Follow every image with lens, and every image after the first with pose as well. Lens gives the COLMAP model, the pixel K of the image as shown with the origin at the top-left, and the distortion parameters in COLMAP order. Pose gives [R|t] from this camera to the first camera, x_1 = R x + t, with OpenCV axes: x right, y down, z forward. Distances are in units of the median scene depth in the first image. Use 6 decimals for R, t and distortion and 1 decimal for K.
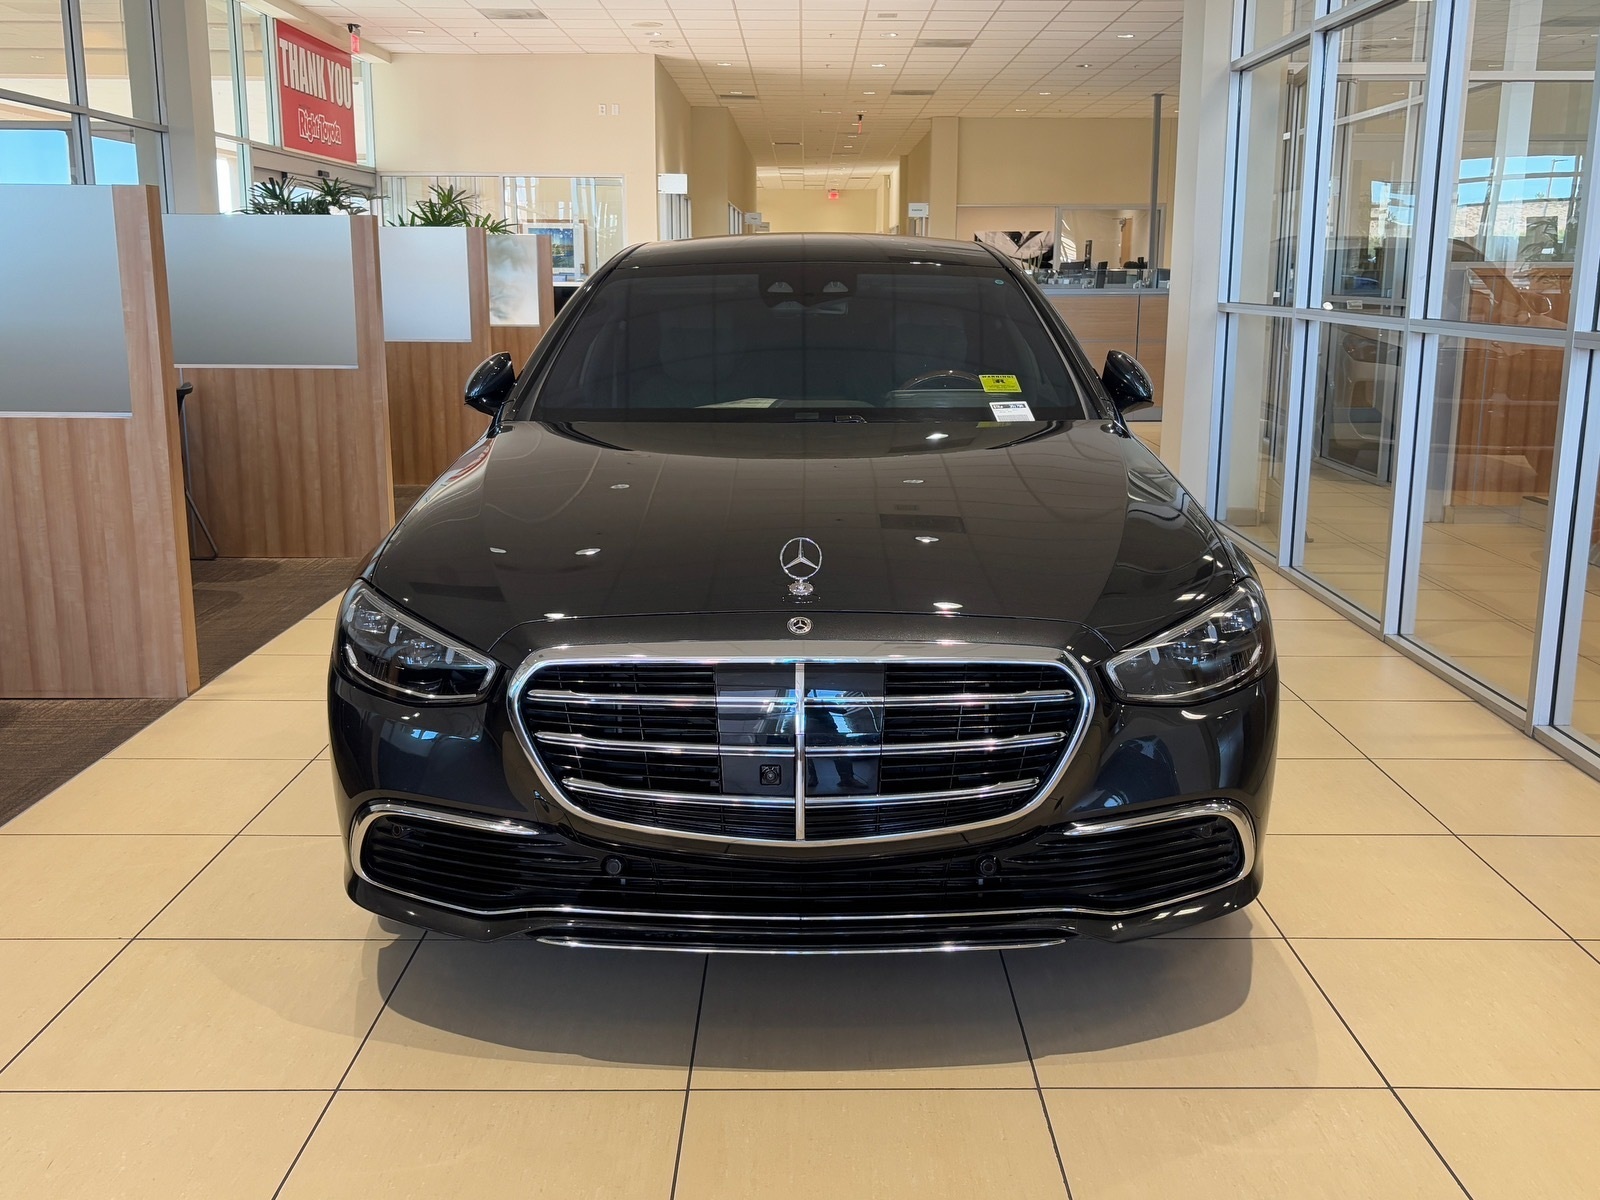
lens RADIAL K [[1558.3, 0, 790.4], [0, 1558.3, 585.6], [0, 0, 1]] dist [0.035528, 0.000000]
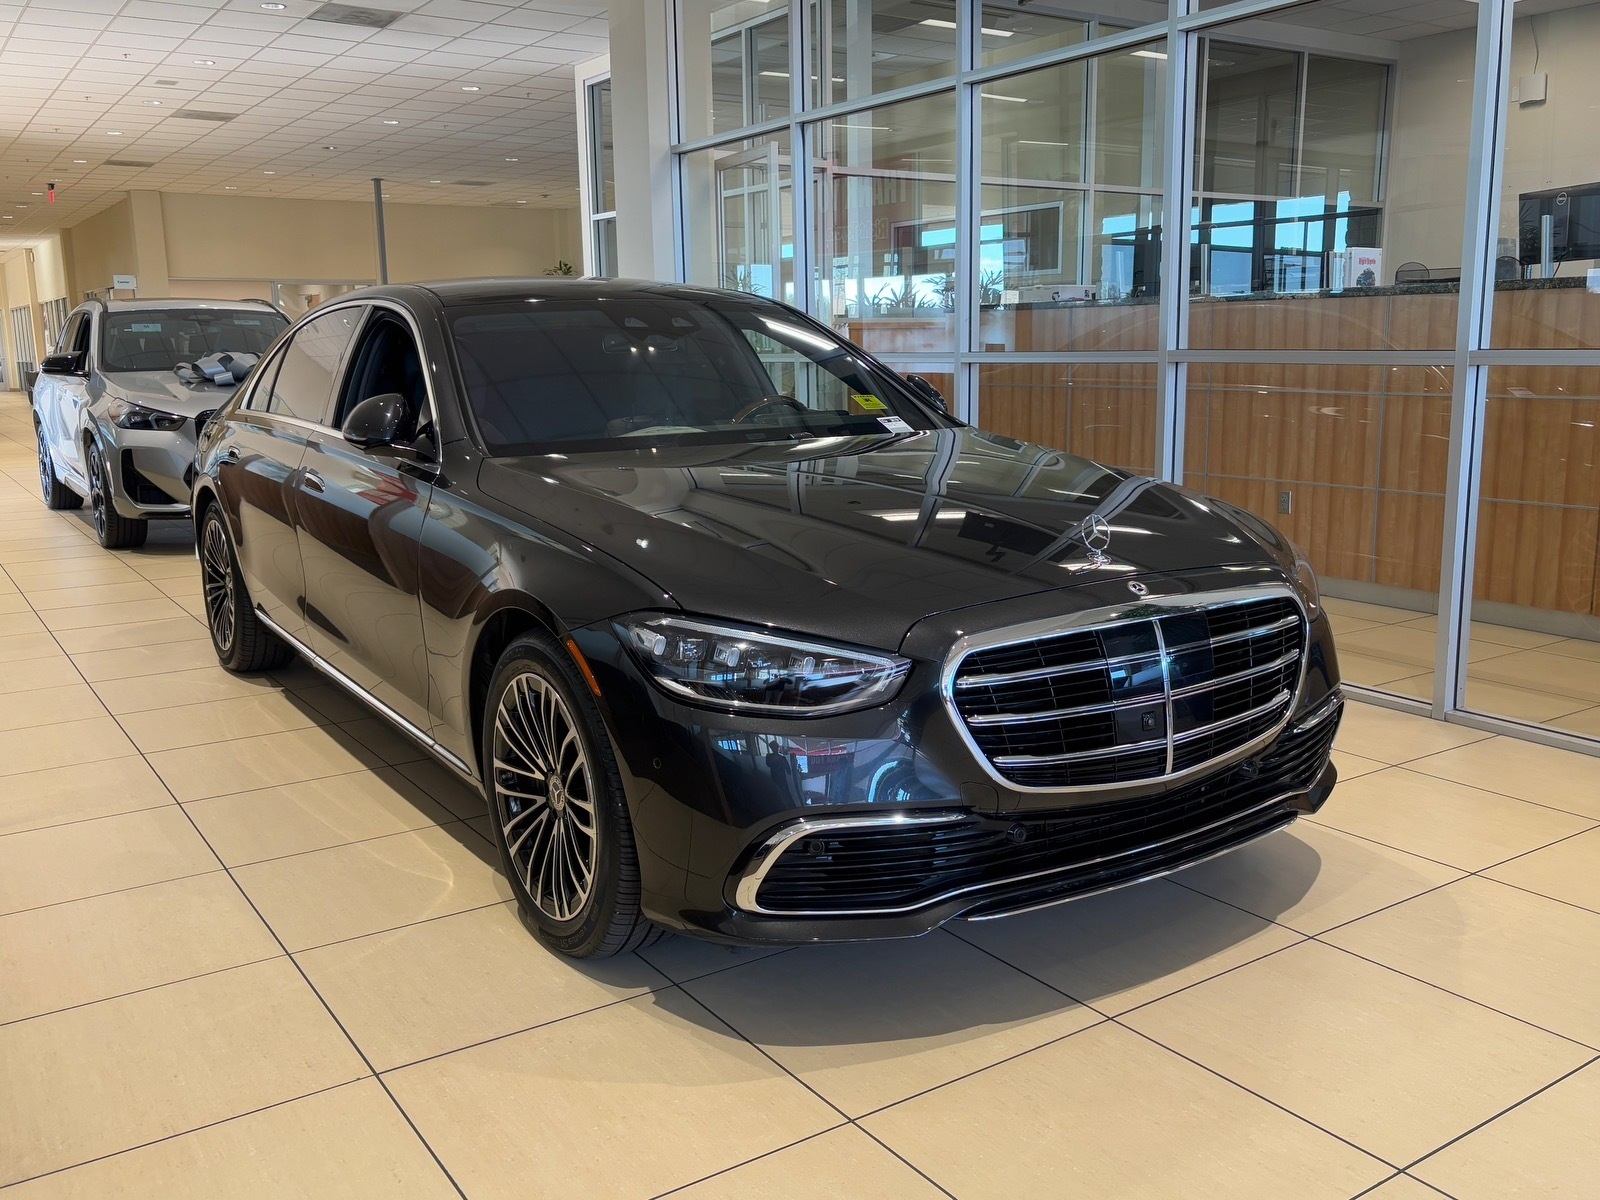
lens RADIAL K [[1409.2, 0, 794.3], [0, 1409.2, 600.4], [0, 0, 1]] dist [0.003811, 0.002035]
pose [[0.826605, -0.112821, 0.551358, -0.744861], [0.124762, 0.992058, 0.015953, -0.012331], [-0.548779, 0.055601, 0.834116, 0.273988]]
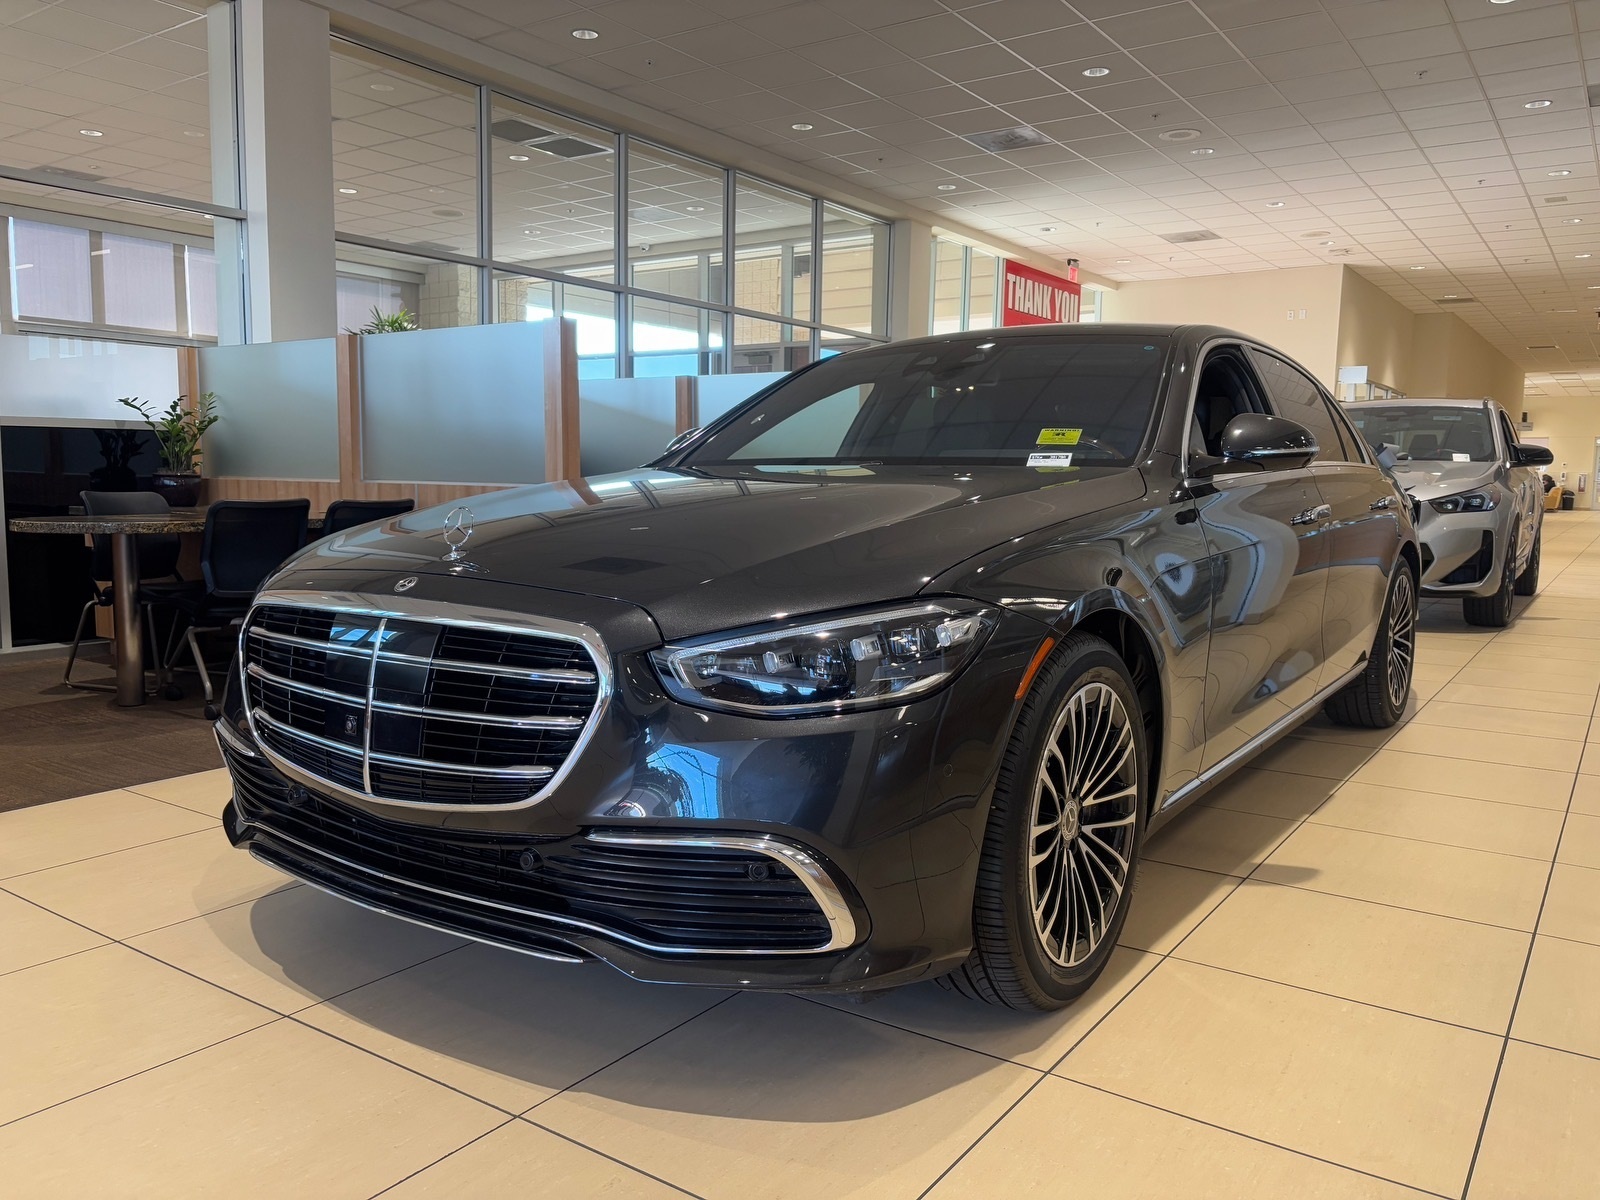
lens RADIAL K [[1211.0, 0, 786.2], [0, 1211.0, 608.2], [0, 0, 1]] dist [0.017319, -0.020821]
pose [[0.819937, 0.070610, -0.568082, 0.639208], [-0.123621, 0.990789, -0.055276, 0.052770], [0.558946, 0.115549, 0.821114, 0.475547]]
